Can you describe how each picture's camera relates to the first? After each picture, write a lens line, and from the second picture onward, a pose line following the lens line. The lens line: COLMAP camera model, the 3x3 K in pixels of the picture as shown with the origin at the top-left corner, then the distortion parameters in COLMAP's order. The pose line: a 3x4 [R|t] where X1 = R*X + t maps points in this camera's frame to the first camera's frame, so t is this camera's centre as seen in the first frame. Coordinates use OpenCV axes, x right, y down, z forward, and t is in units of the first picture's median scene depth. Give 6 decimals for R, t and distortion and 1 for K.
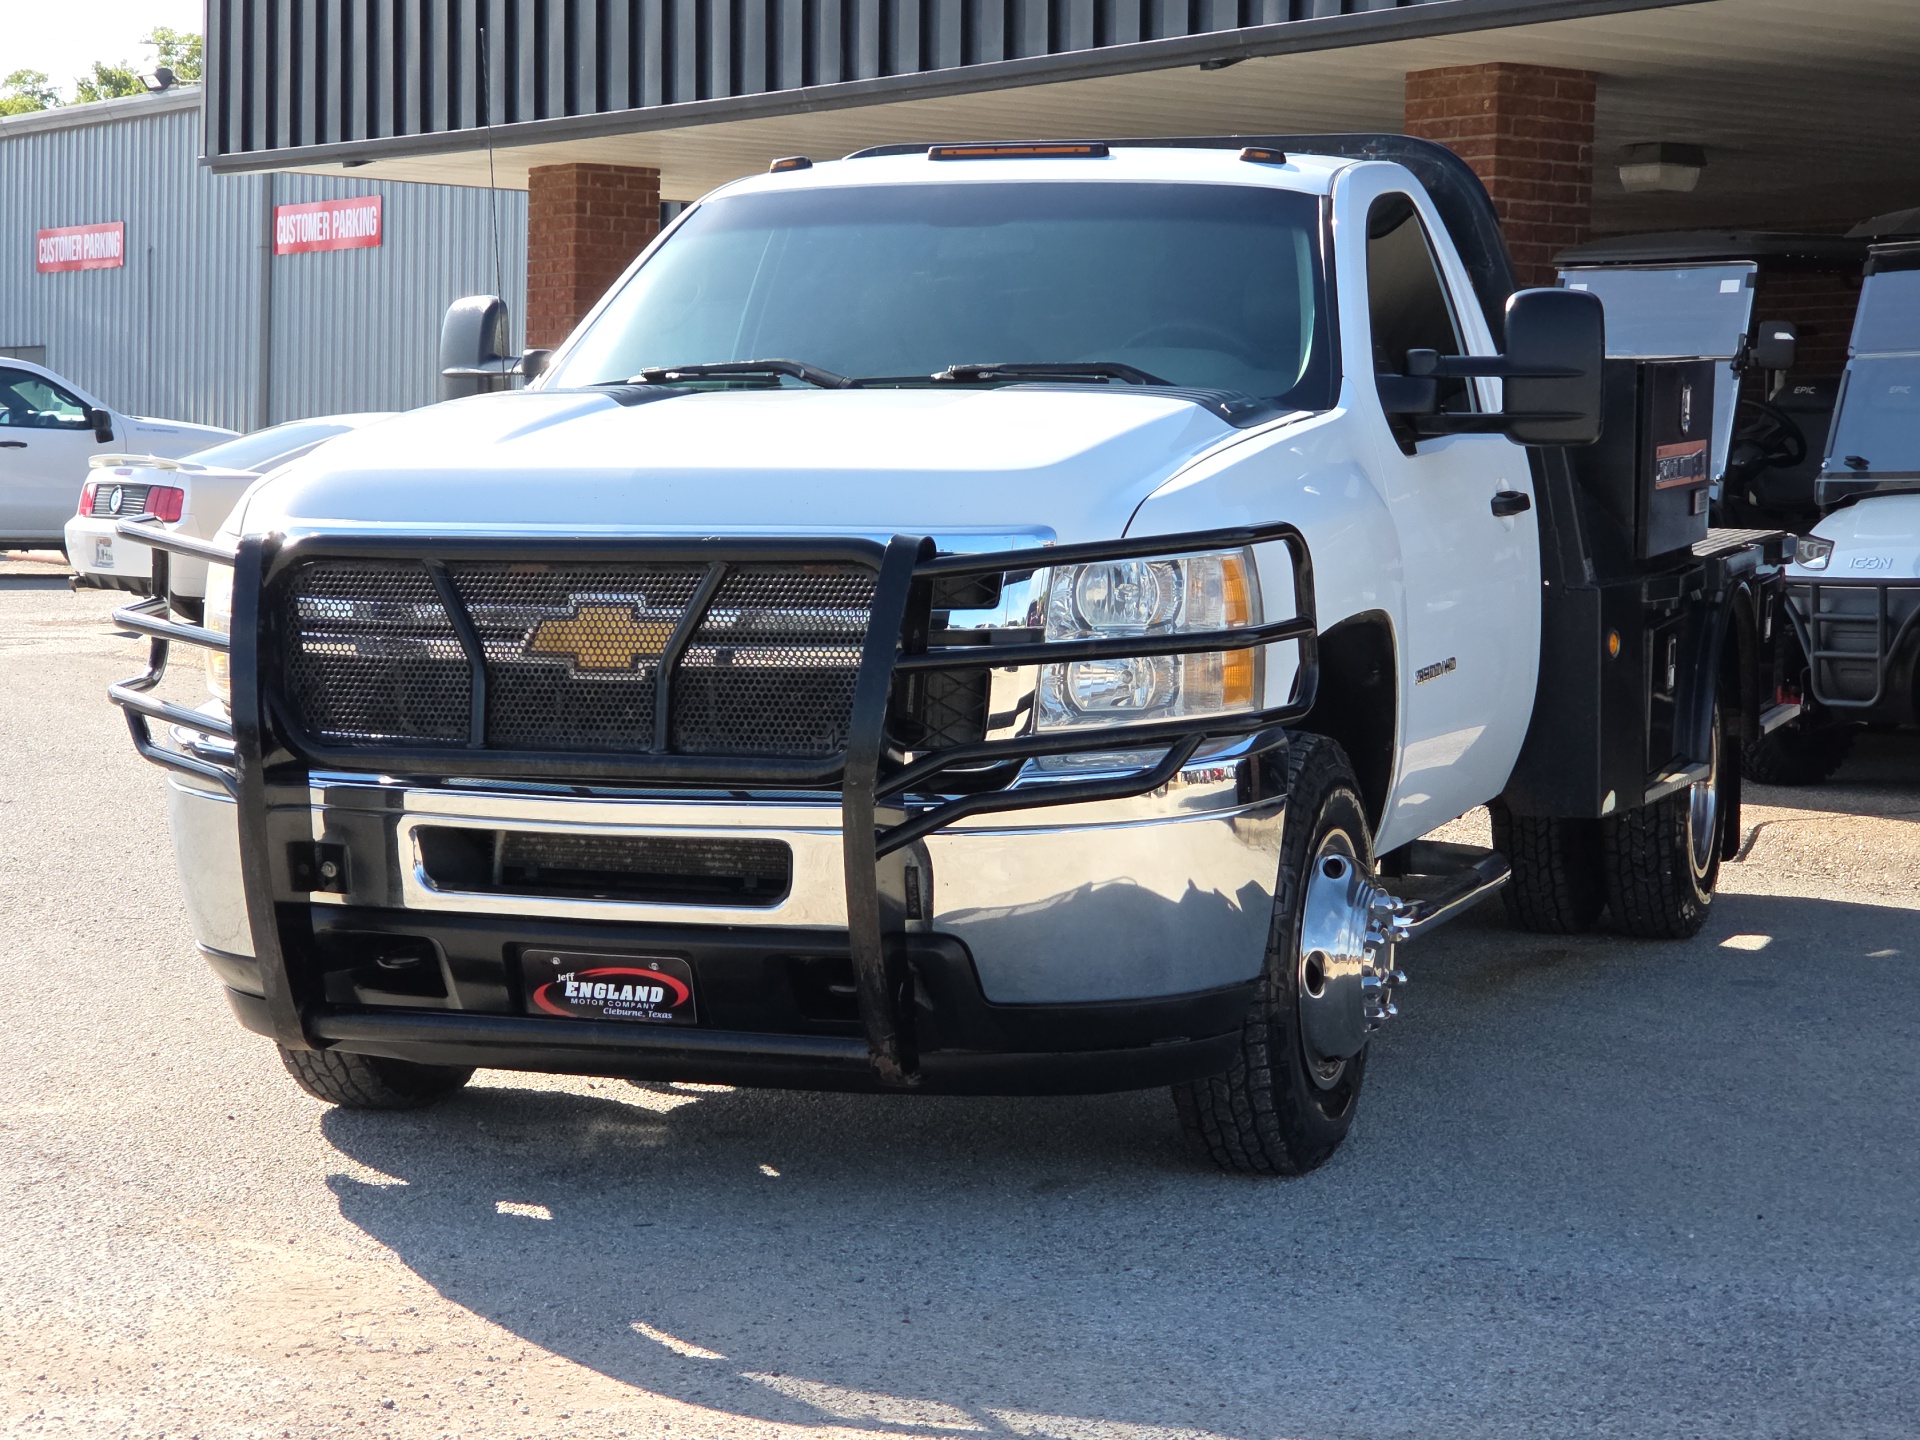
lens RADIAL K [[3972.9, 0, 948.6], [0, 3972.9, 721.8], [0, 0, 1]] dist [0.099366, 0.000000]
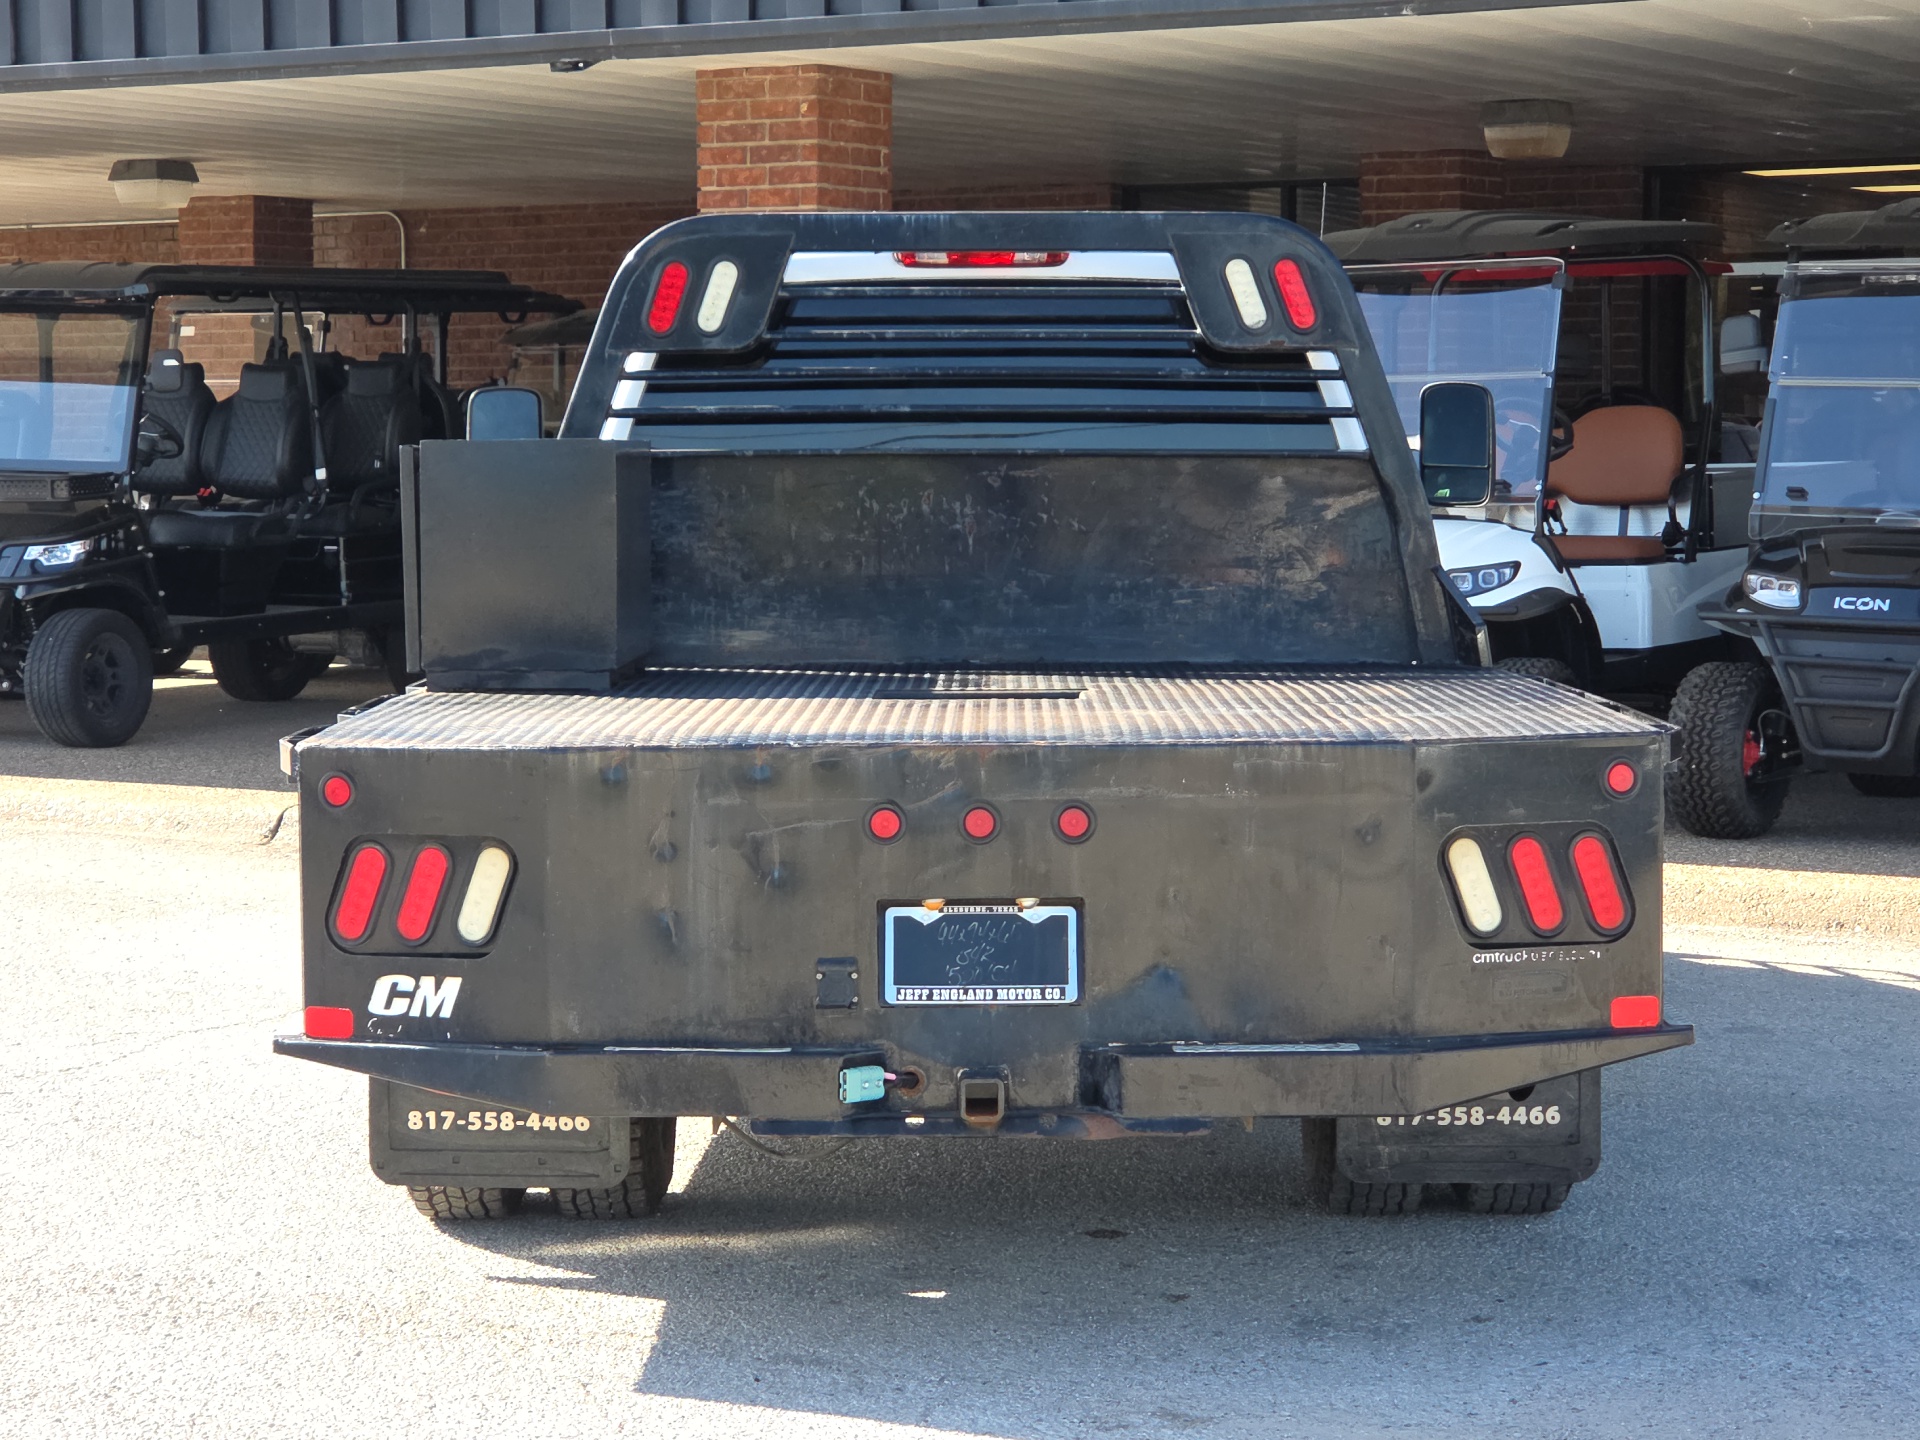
lens RADIAL K [[4601.2, 0, 944.1], [0, 4601.2, 719.2], [0, 0, 1]] dist [0.024327, 0.000000]
pose [[0.909293, -0.049031, 0.413258, -0.319645], [0.047505, 0.998773, 0.013974, -0.027421], [-0.413436, 0.006925, 0.910507, 0.002657]]
